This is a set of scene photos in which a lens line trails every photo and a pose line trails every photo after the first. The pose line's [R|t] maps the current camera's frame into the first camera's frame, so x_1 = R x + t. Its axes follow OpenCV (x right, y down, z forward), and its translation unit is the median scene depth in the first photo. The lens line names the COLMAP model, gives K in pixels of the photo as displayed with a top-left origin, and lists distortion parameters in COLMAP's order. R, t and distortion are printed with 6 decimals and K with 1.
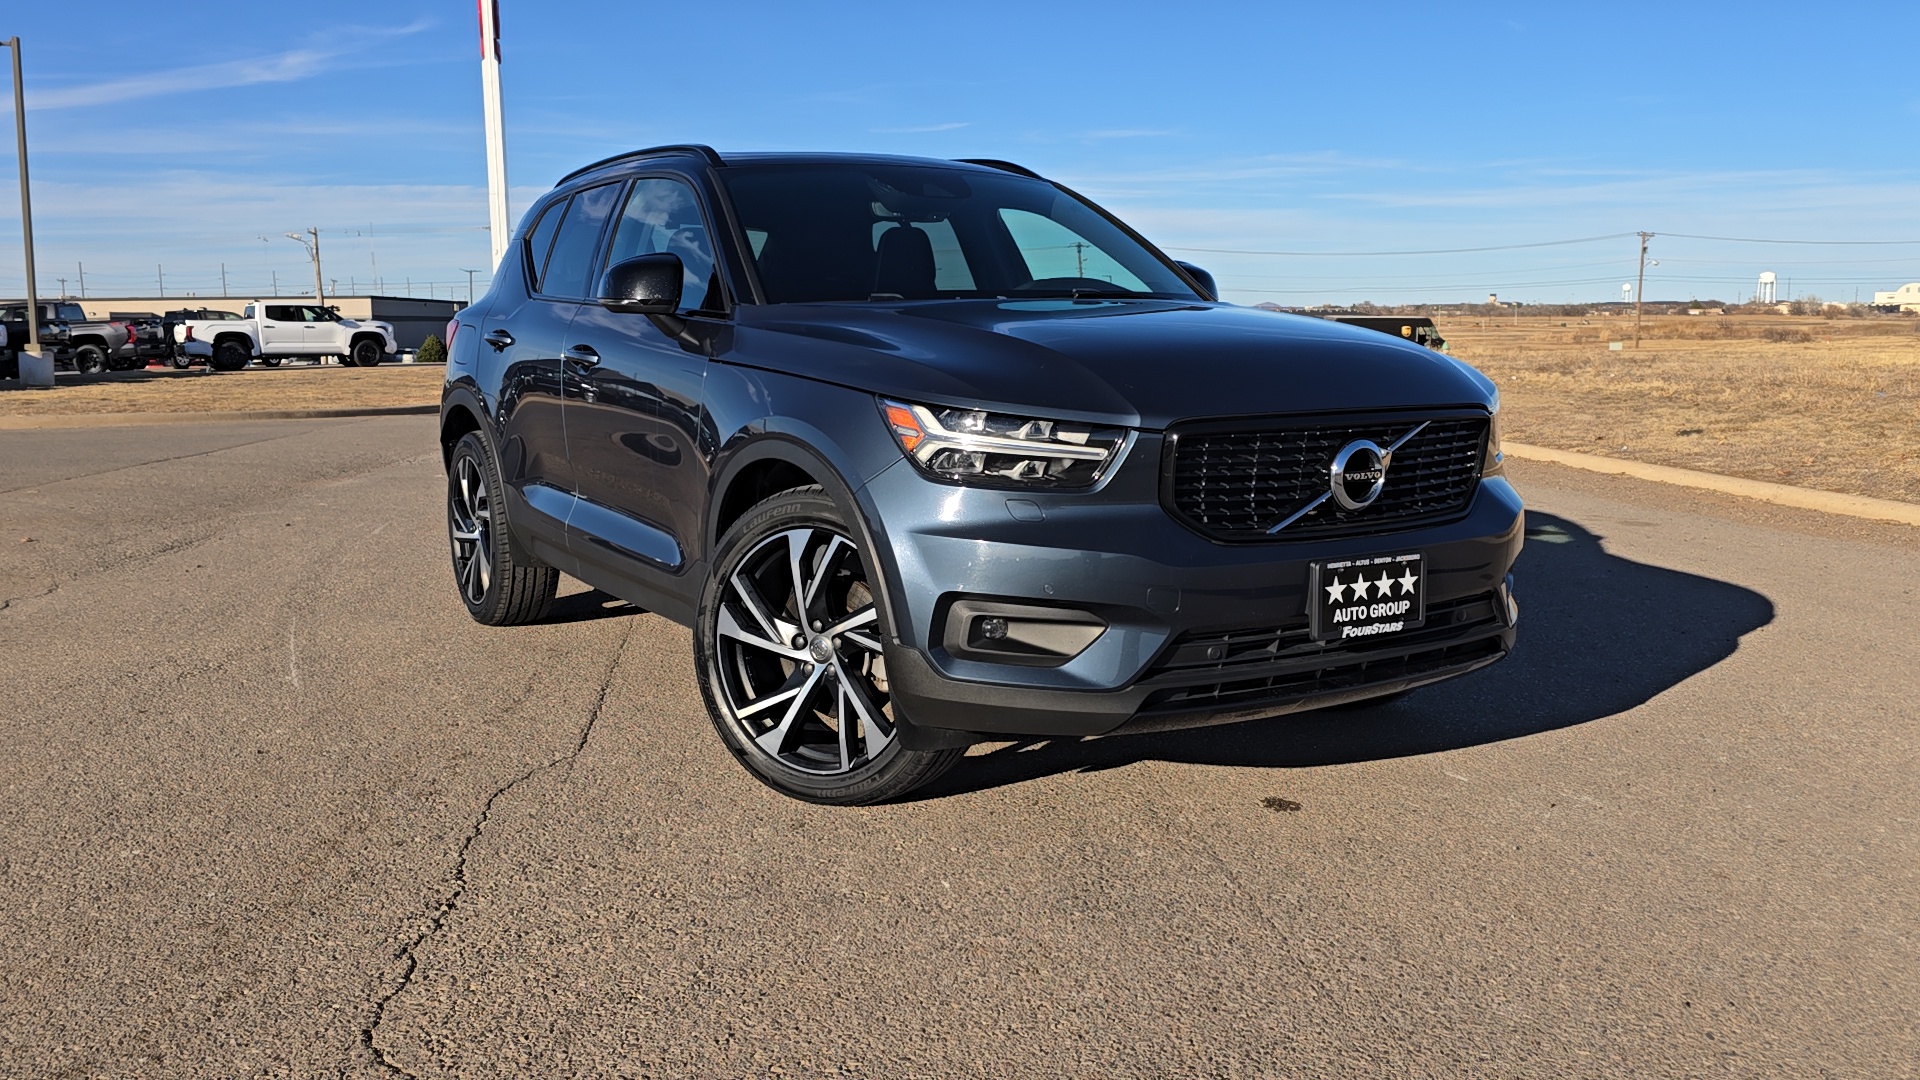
lens RADIAL K [[1698.6, 0, 968.3], [0, 1698.6, 547.6], [0, 0, 1]] dist [-0.053452, 0.017603]
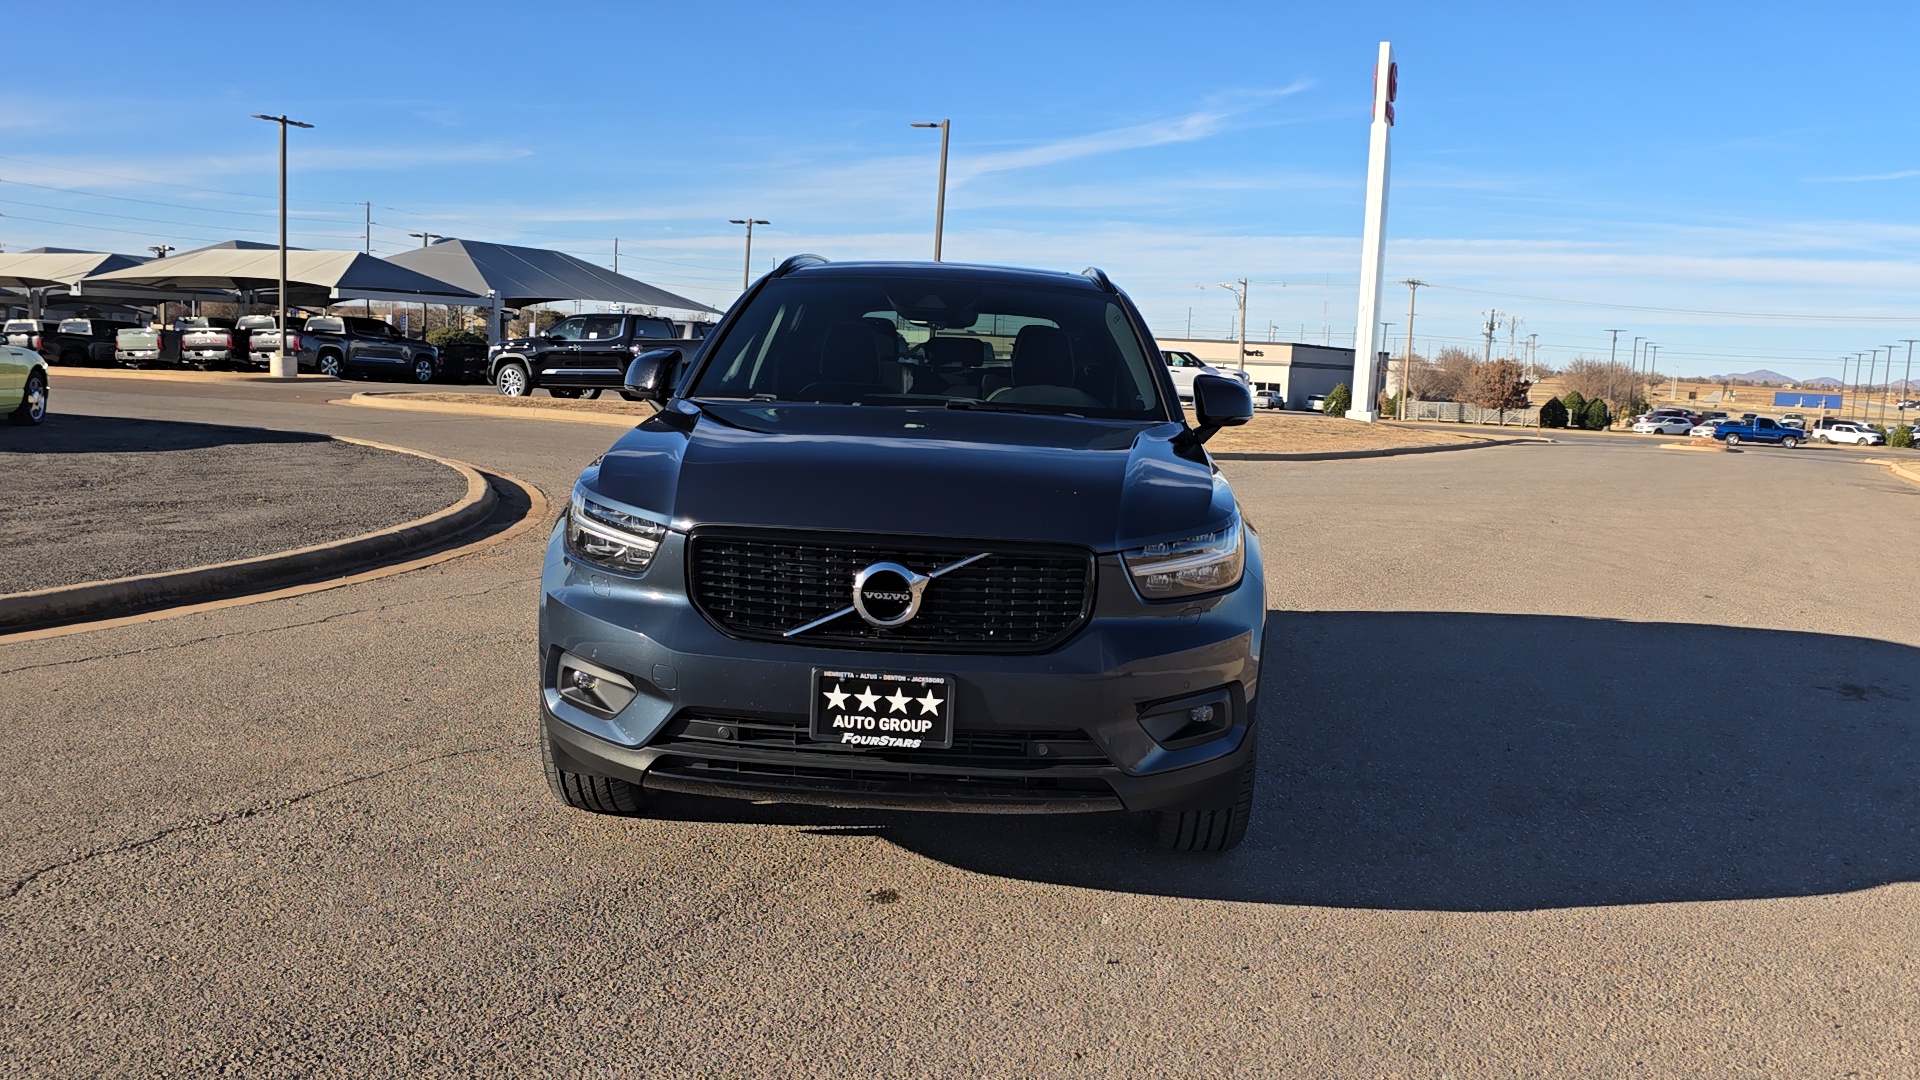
lens RADIAL K [[1713.5, 0, 960.0], [0, 1713.5, 540.0], [0, 0, 1]] dist [0.023762, -0.015736]
pose [[0.824361, 0.111211, -0.555033, 0.852502], [-0.129385, 0.991573, 0.006510, -0.089010], [0.551079, 0.066446, 0.831803, 0.124329]]
